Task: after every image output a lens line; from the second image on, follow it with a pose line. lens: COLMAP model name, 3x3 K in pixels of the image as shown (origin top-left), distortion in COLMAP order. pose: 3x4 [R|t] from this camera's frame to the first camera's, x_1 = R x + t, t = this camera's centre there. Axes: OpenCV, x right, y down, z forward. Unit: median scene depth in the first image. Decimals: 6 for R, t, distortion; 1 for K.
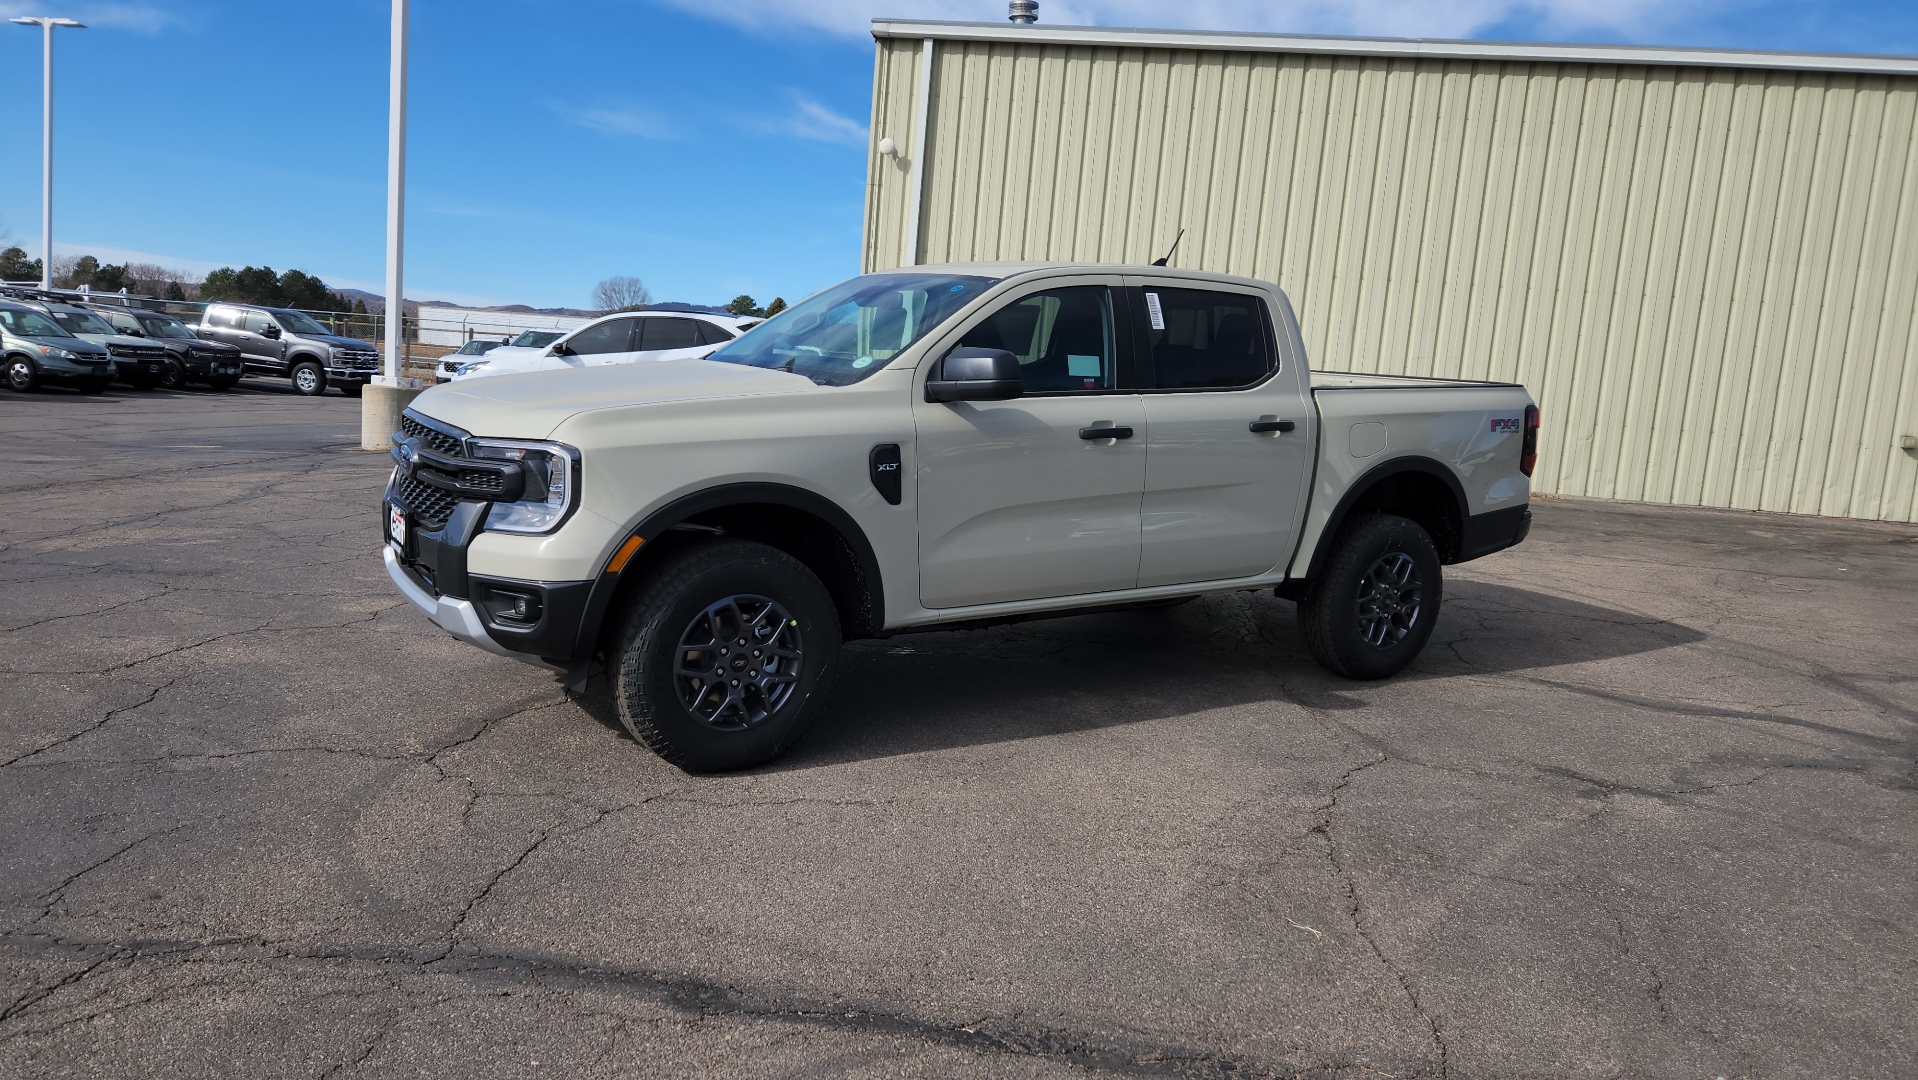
lens RADIAL K [[1277.2, 0, 941.3], [0, 1277.2, 551.4], [0, 0, 1]] dist [0.058072, -0.043127]
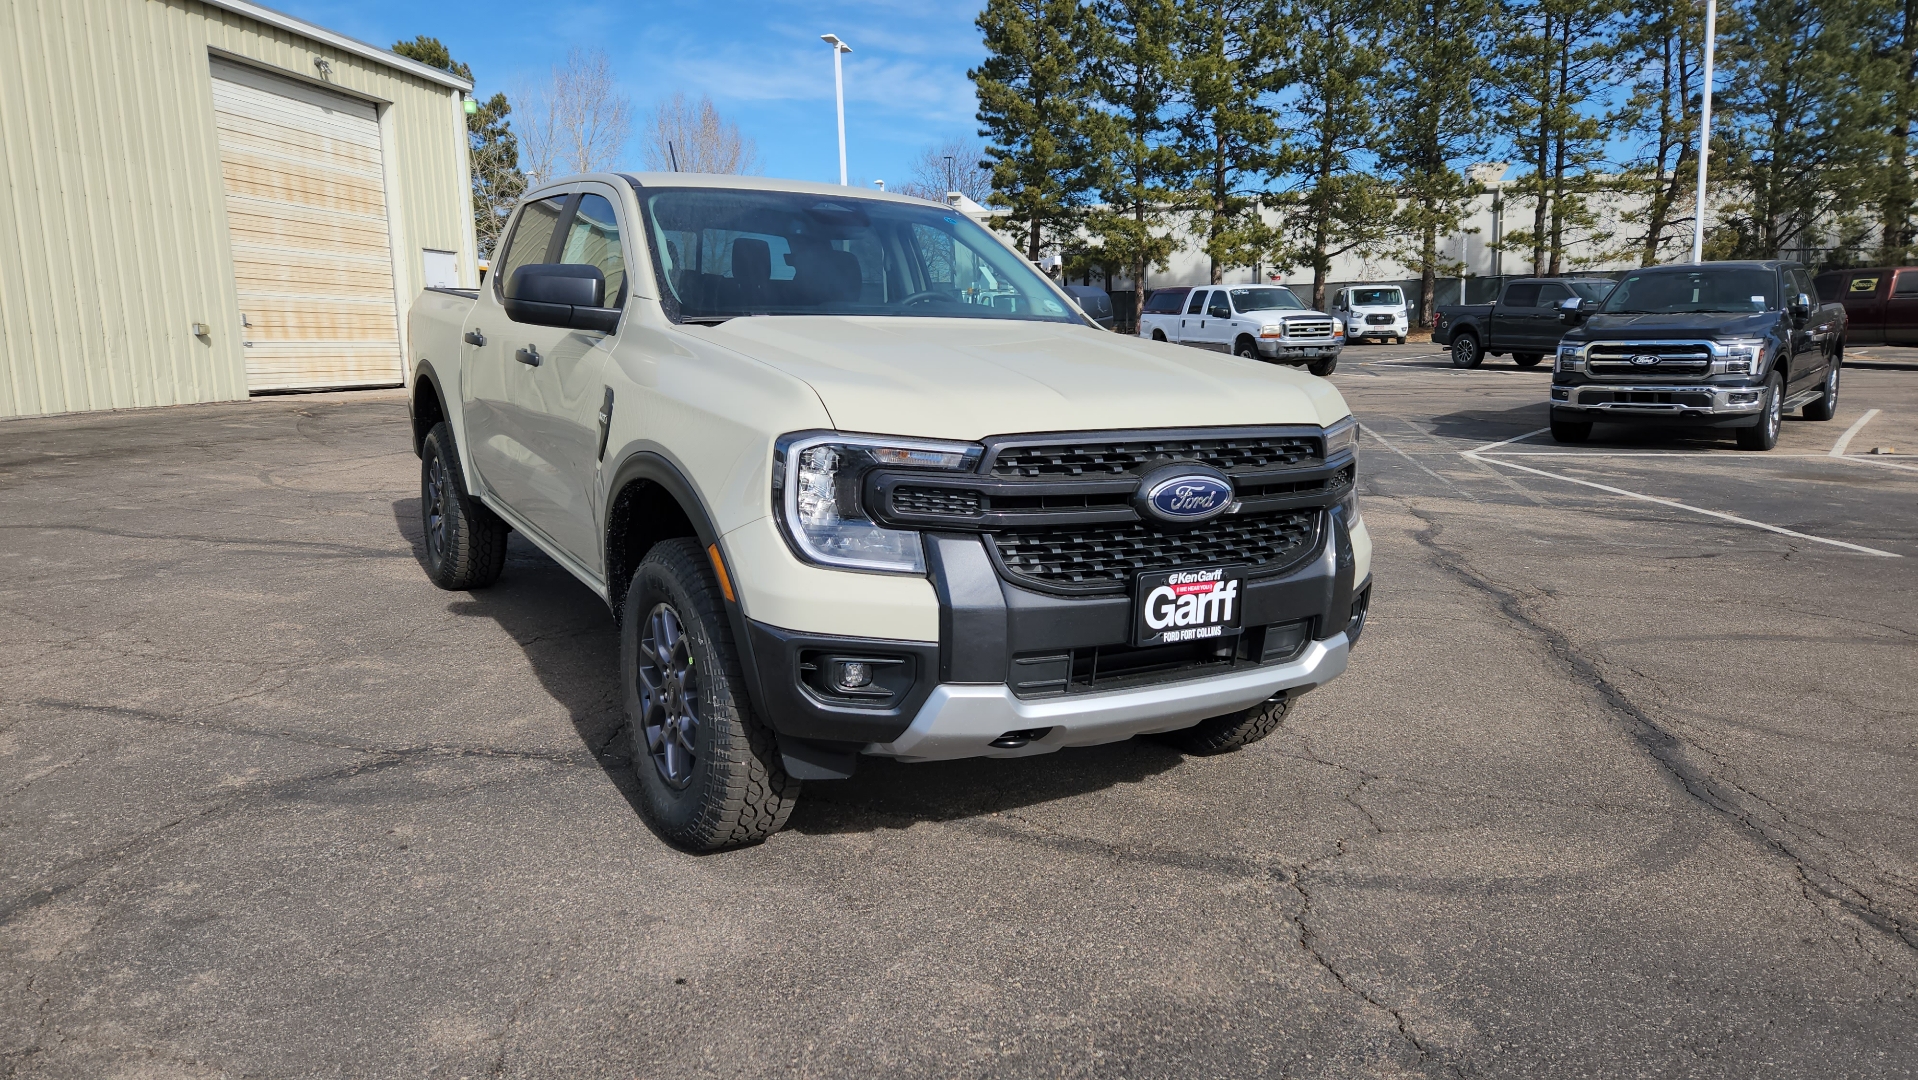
lens RADIAL K [[1277.2, 0, 910.7], [0, 1277.2, 545.0], [0, 0, 1]] dist [0.058072, -0.043127]
pose [[0.061653, -0.235339, 0.969956, -0.893093], [0.148216, 0.963188, 0.224276, -0.180957], [-0.987031, 0.129936, 0.094265, 0.917004]]
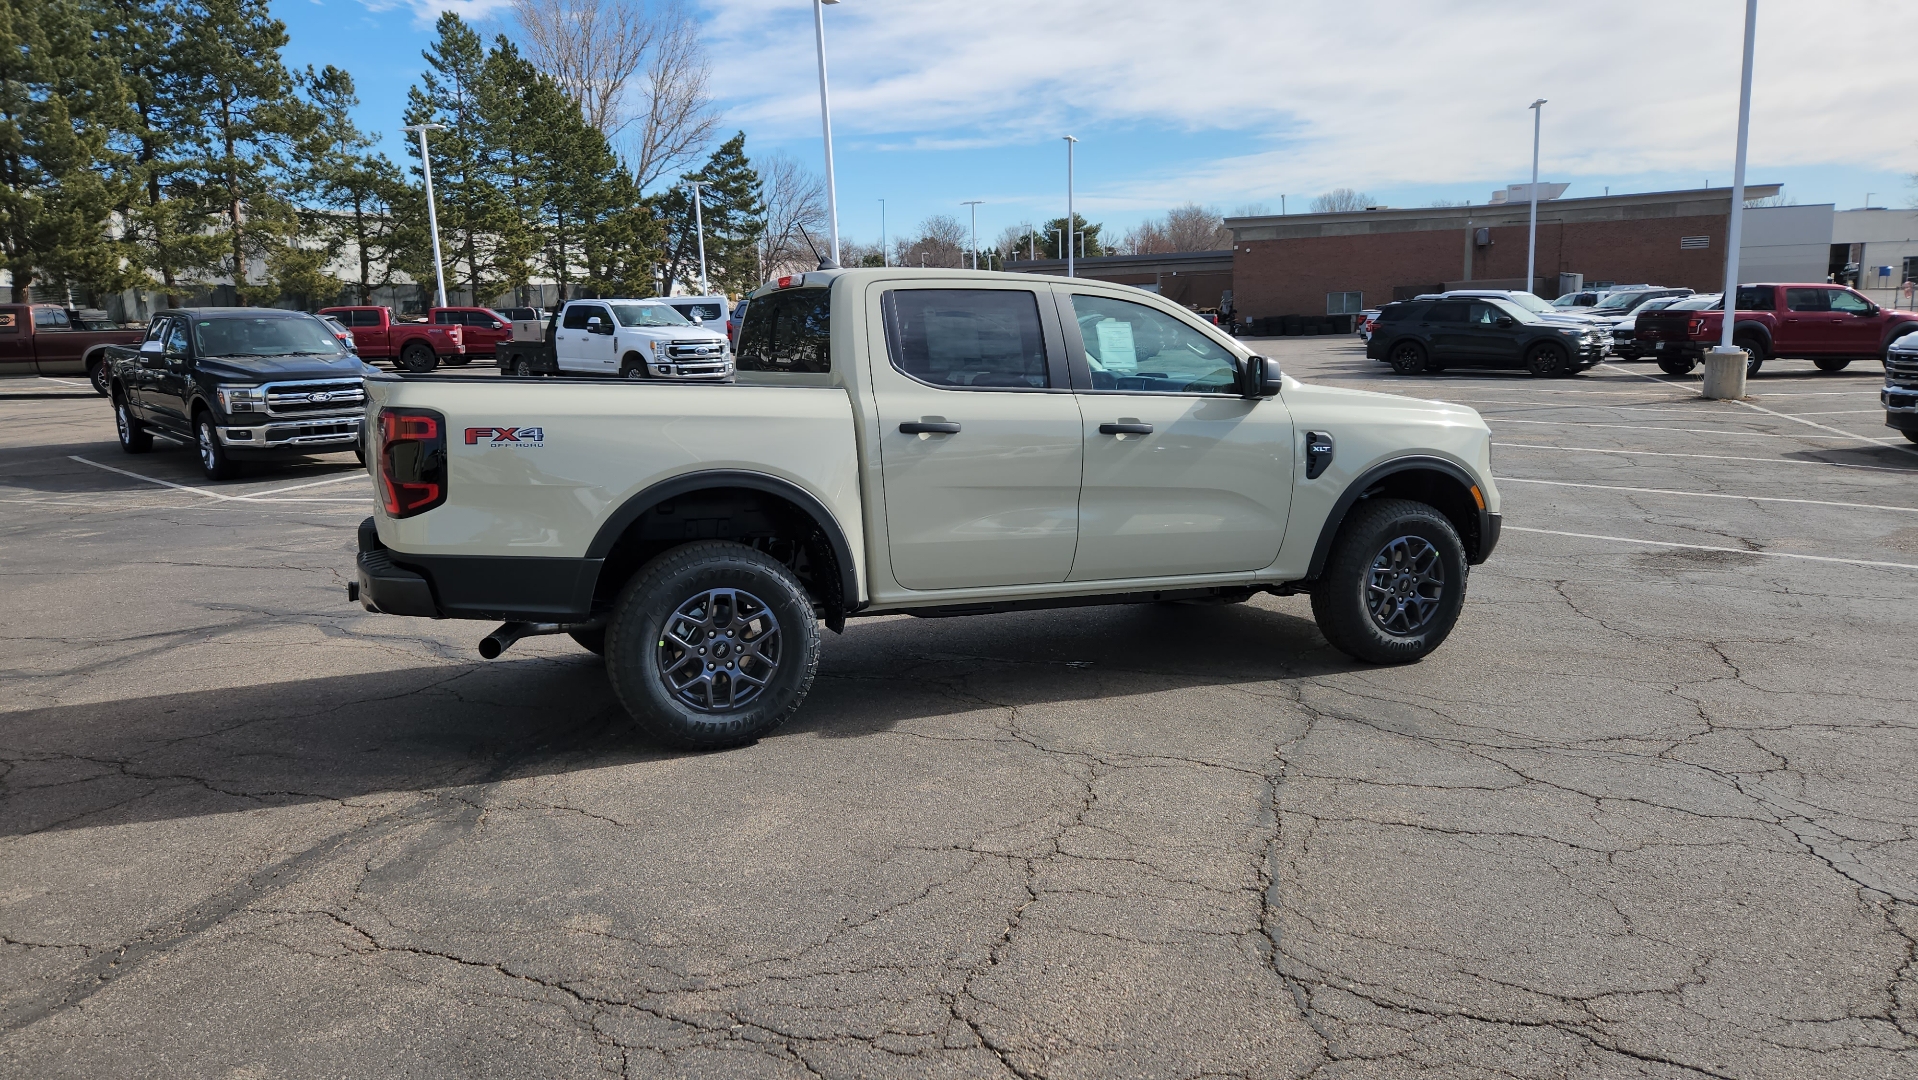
lens RADIAL K [[1279.6, 0, 917.6], [0, 1279.6, 535.3], [0, 0, 1]] dist [0.070670, -0.055516]
pose [[-0.984221, -0.074881, 0.160316, -0.069062], [-0.021549, 0.950021, 0.311442, -0.384339], [-0.175624, 0.303073, -0.936644, 2.249429]]
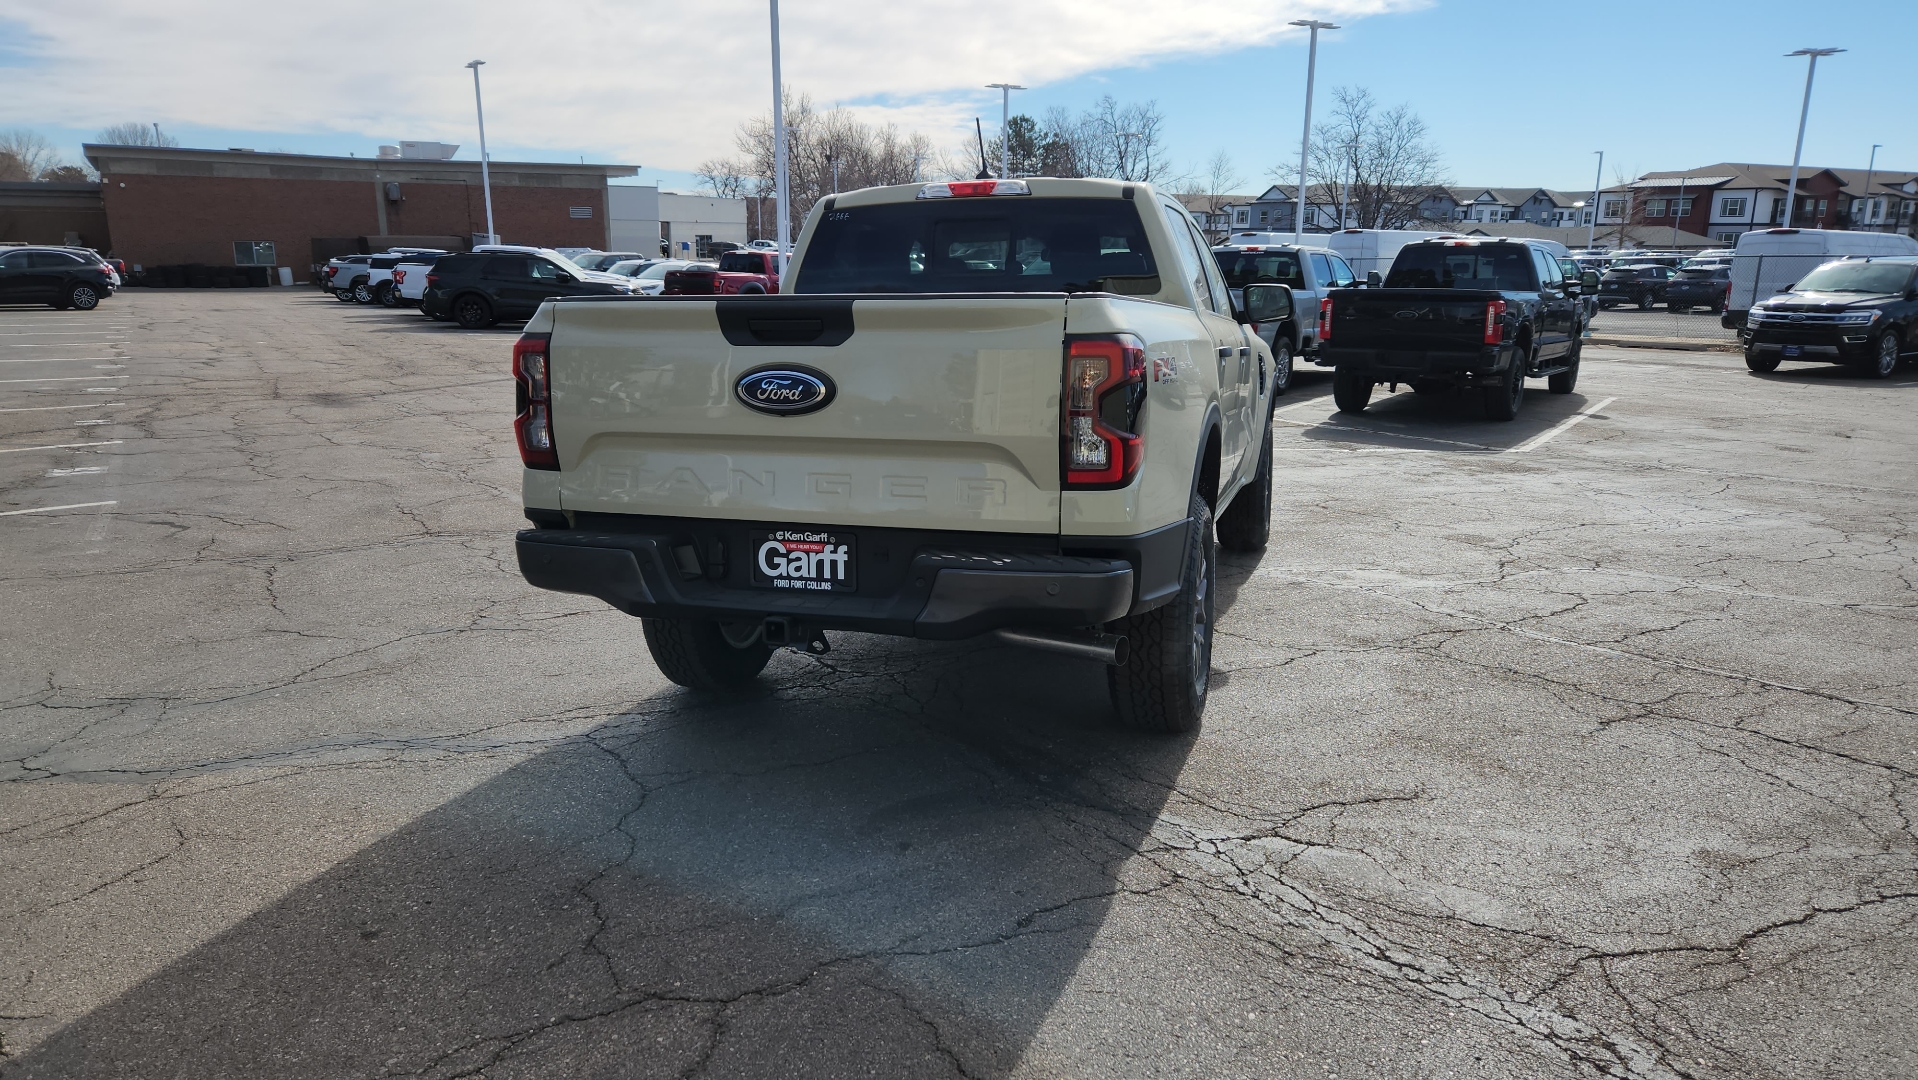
lens RADIAL K [[1277.9, 0, 925.4], [0, 1277.9, 549.5], [0, 0, 1]] dist [0.070271, -0.055034]
pose [[-0.778194, 0.064745, -0.624678, 0.840202], [-0.143721, 0.949916, 0.277496, -0.253137], [0.611358, 0.305725, -0.729914, 1.911412]]
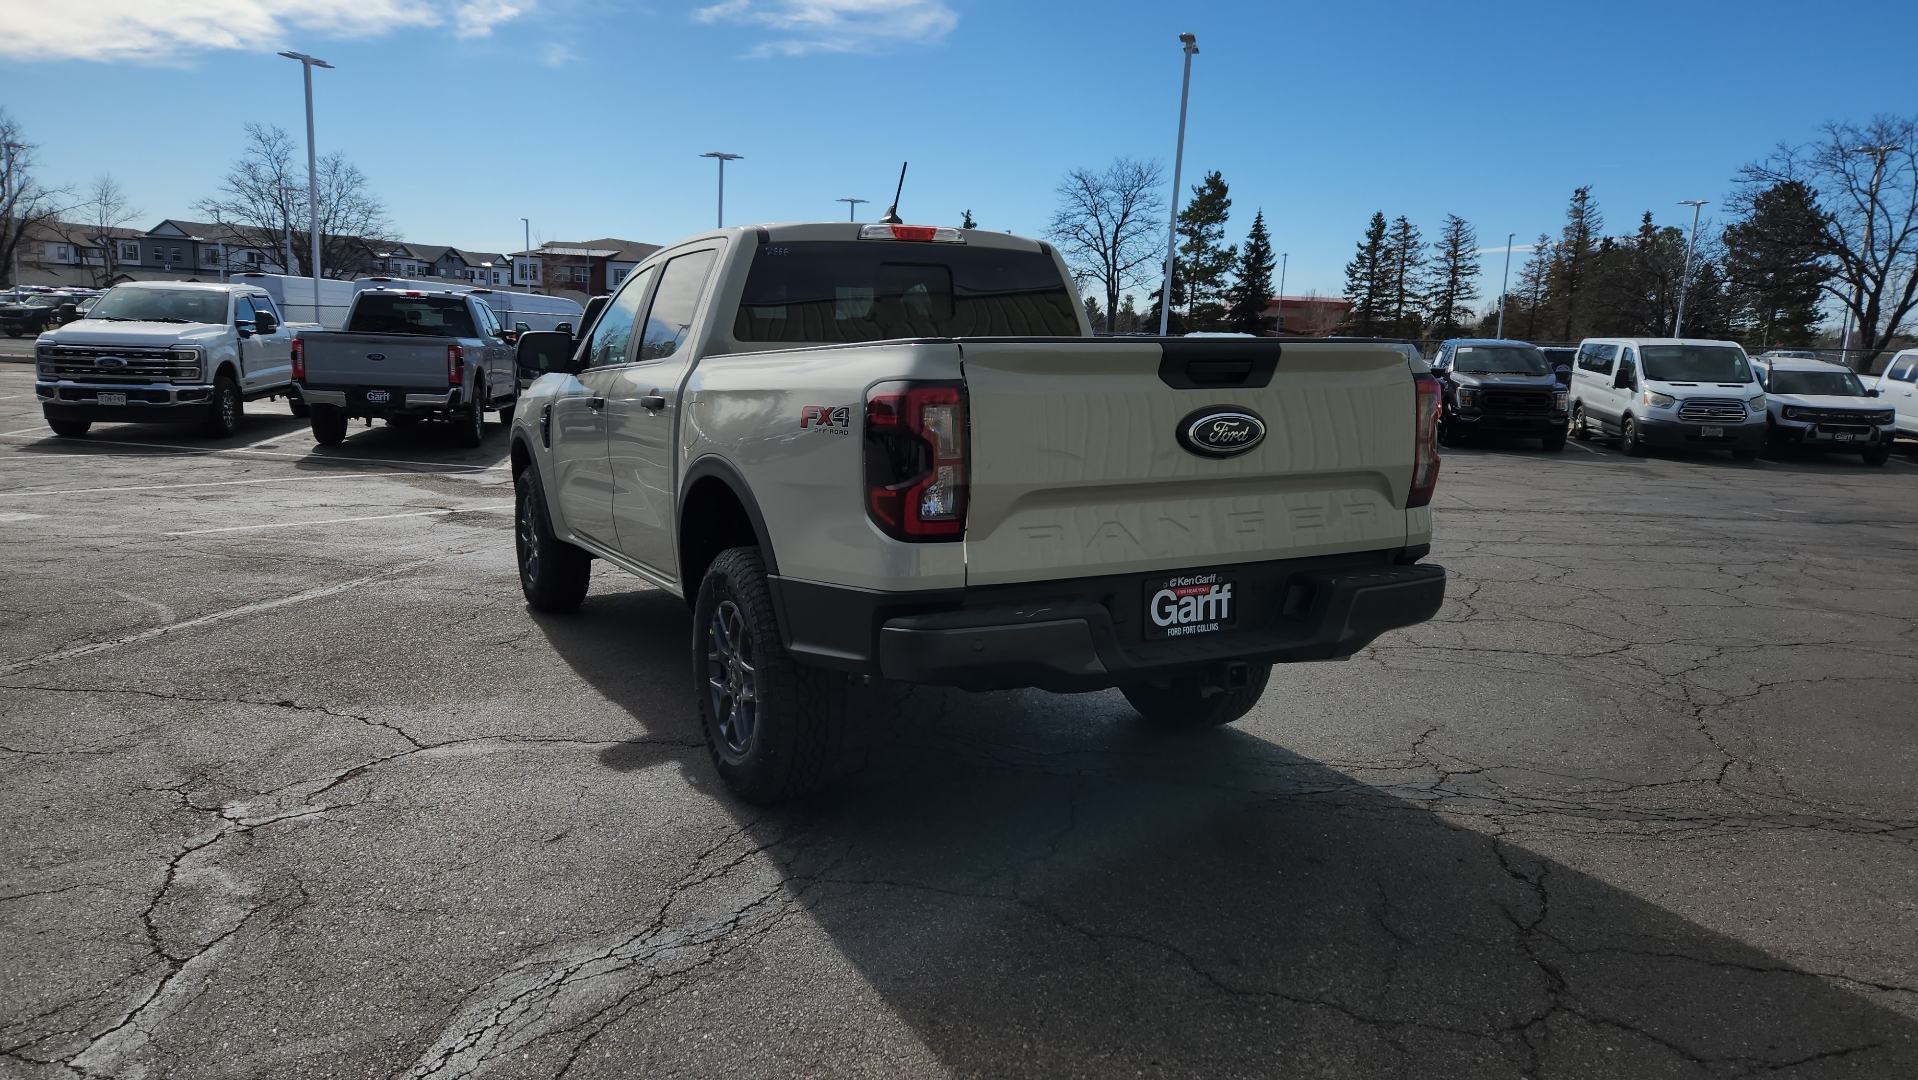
lens RADIAL K [[1277.9, 0, 927.9], [0, 1277.9, 548.5], [0, 0, 1]] dist [0.070271, -0.055034]
pose [[-0.101031, 0.091461, -0.990670, 1.131084], [-0.174612, 0.978679, 0.108161, -0.131425], [0.979440, 0.183911, -0.082907, 1.314086]]
